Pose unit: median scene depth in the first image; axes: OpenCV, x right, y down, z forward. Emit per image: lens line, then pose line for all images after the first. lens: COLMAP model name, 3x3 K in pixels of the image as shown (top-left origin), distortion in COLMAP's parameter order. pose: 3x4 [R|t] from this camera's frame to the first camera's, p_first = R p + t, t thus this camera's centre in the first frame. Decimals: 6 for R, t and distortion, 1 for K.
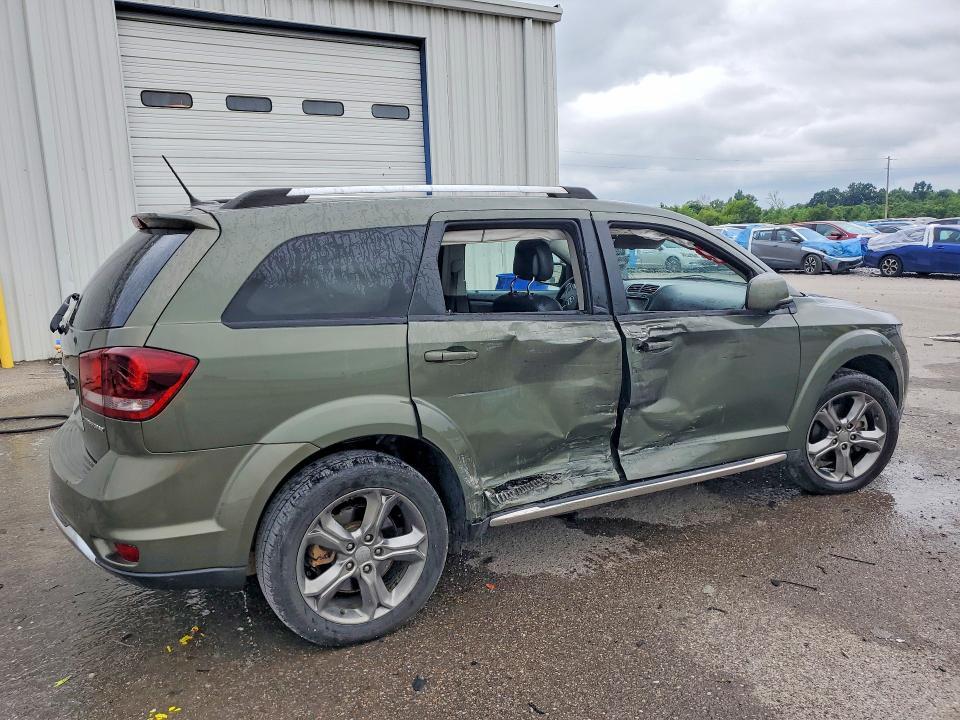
lens RADIAL K [[719.0, 0, 480.0], [0, 719.0, 360.0], [0, 0, 1]] dist [0.001148, -0.000493]
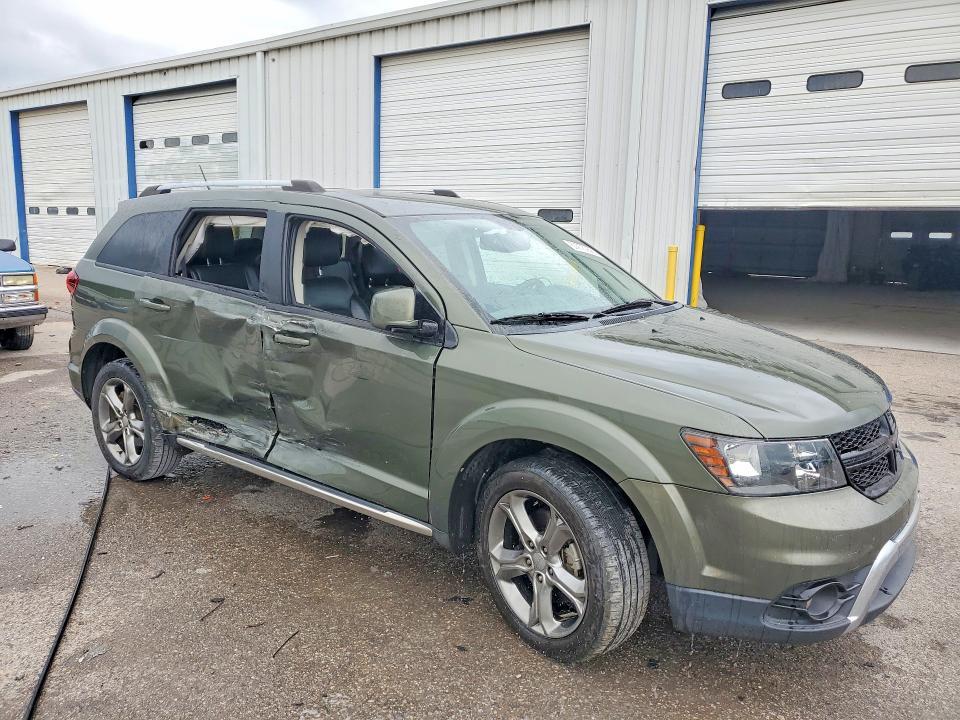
lens RADIAL K [[728.8, 0, 480.0], [0, 728.8, 360.0], [0, 0, 1]] dist [0.030900, -0.000261]
pose [[0.427432, 0.204382, -0.880642, 1.220986], [-0.194647, 0.972069, 0.131126, -0.172123], [0.882844, 0.115366, 0.455276, 0.756588]]
